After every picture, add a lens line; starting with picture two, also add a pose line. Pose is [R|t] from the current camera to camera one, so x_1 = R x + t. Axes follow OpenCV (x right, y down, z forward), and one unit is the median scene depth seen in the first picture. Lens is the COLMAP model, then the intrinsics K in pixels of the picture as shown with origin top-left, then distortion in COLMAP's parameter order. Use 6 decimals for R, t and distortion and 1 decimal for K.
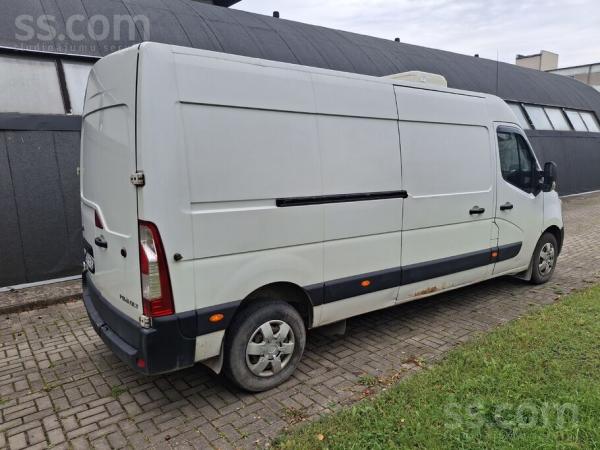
lens RADIAL K [[451.2, 0, 298.2], [0, 451.2, 242.8], [0, 0, 1]] dist [0.046978, -0.004132]
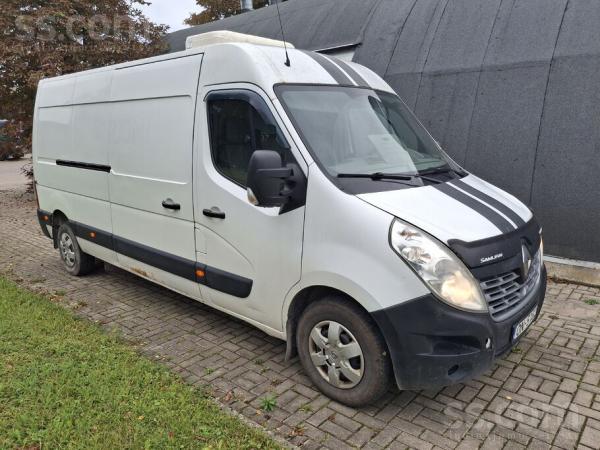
lens RADIAL K [[448.6, 0, 302.5], [0, 448.6, 229.3], [0, 0, 1]] dist [-0.053228, -0.005887]
pose [[0.203404, 0.228584, -0.952038, 1.472393], [-0.170969, 0.965718, 0.195341, -0.272901], [0.964052, 0.123036, 0.235512, 1.287747]]
